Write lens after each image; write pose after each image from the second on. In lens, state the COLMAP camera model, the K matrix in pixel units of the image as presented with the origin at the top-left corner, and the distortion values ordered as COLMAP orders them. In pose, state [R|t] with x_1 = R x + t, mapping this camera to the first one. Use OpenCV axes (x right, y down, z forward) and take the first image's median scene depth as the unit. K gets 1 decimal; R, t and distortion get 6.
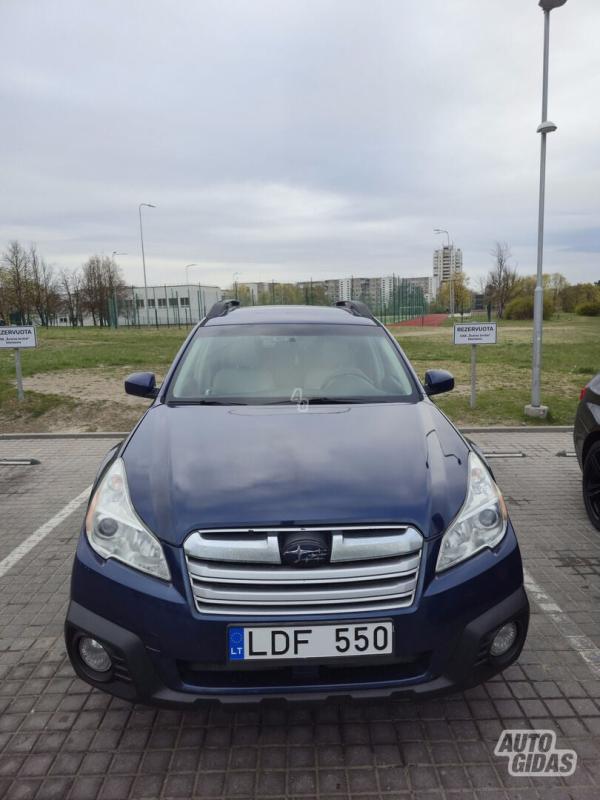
lens RADIAL K [[539.0, 0, 300.0], [0, 539.0, 400.0], [0, 0, 1]] dist [0.014395, -0.002187]
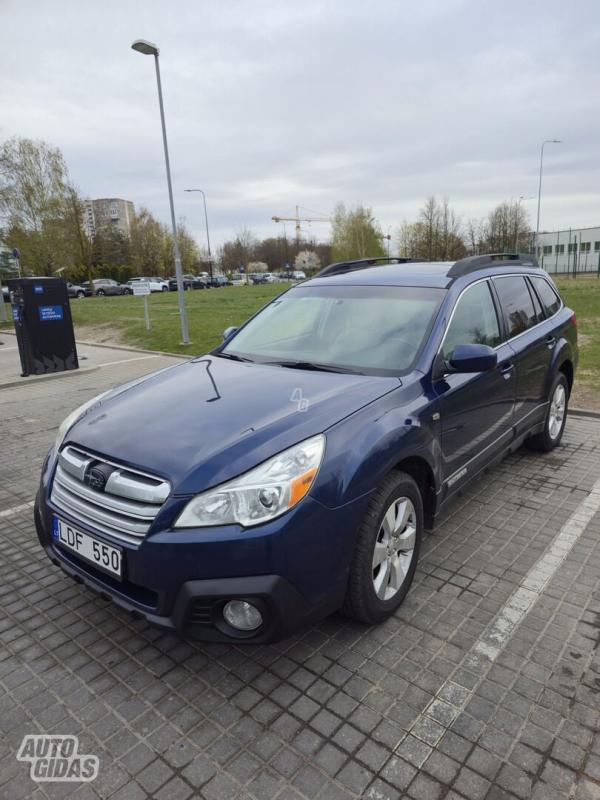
lens RADIAL K [[525.9, 0, 300.0], [0, 525.9, 400.0], [0, 0, 1]] dist [0.018264, 0.000566]
pose [[0.743769, 0.145940, -0.652311, 0.906443], [-0.081866, 0.988416, 0.127793, -0.076928], [0.663405, -0.041646, 0.747101, 0.313601]]
